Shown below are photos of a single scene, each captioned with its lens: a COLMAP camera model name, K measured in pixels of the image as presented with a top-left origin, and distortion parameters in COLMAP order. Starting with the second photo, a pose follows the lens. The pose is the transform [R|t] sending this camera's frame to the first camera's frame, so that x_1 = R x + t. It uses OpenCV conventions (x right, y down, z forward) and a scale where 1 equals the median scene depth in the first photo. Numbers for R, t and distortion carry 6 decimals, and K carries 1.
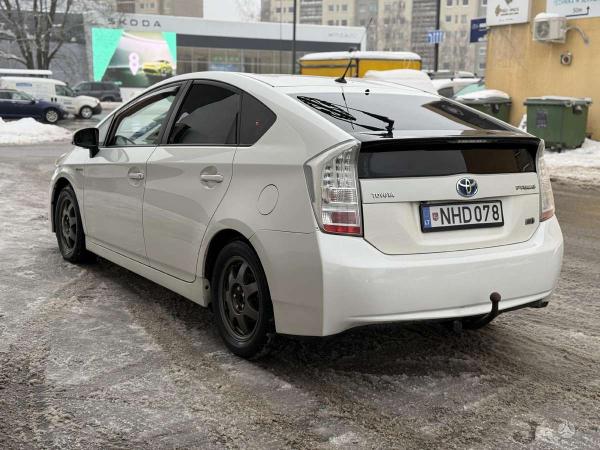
lens RADIAL K [[833.5, 0, 300.0], [0, 833.5, 225.0], [0, 0, 1]] dist [0.115019, -0.082165]
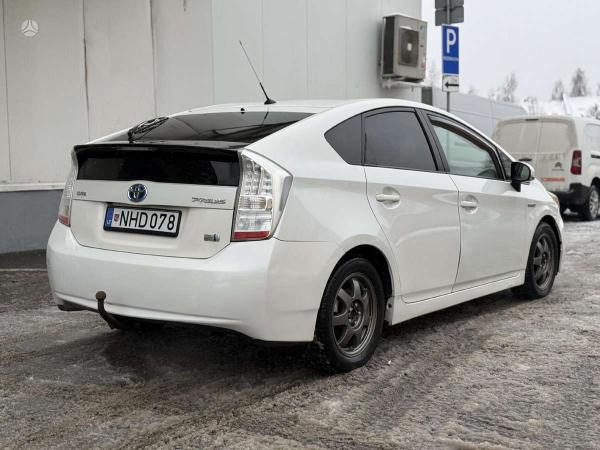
lens RADIAL K [[833.5, 0, 300.0], [0, 833.5, 225.0], [0, 0, 1]] dist [0.115019, -0.082165]
pose [[0.363585, 0.059618, -0.929651, 1.226311], [-0.141055, 0.989967, 0.008319, -0.042056], [0.920820, 0.128107, 0.368347, 0.794577]]
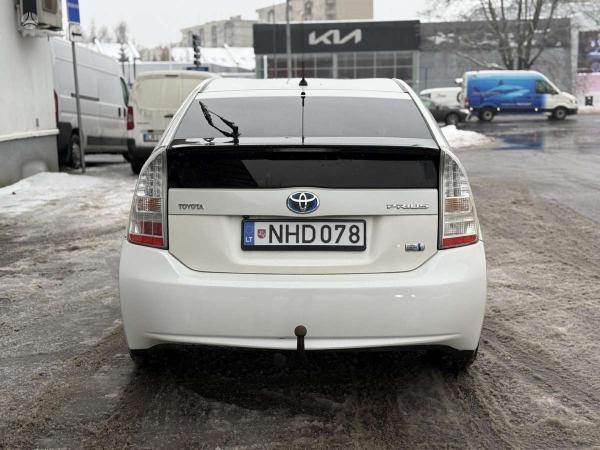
lens RADIAL K [[833.5, 0, 300.0], [0, 833.5, 225.0], [0, 0, 1]] dist [0.115019, -0.082165]
pose [[0.841660, 0.057980, -0.536886, 0.654014], [-0.061639, 0.998036, 0.011152, -0.030716], [0.536478, 0.023706, 0.843581, 0.262106]]
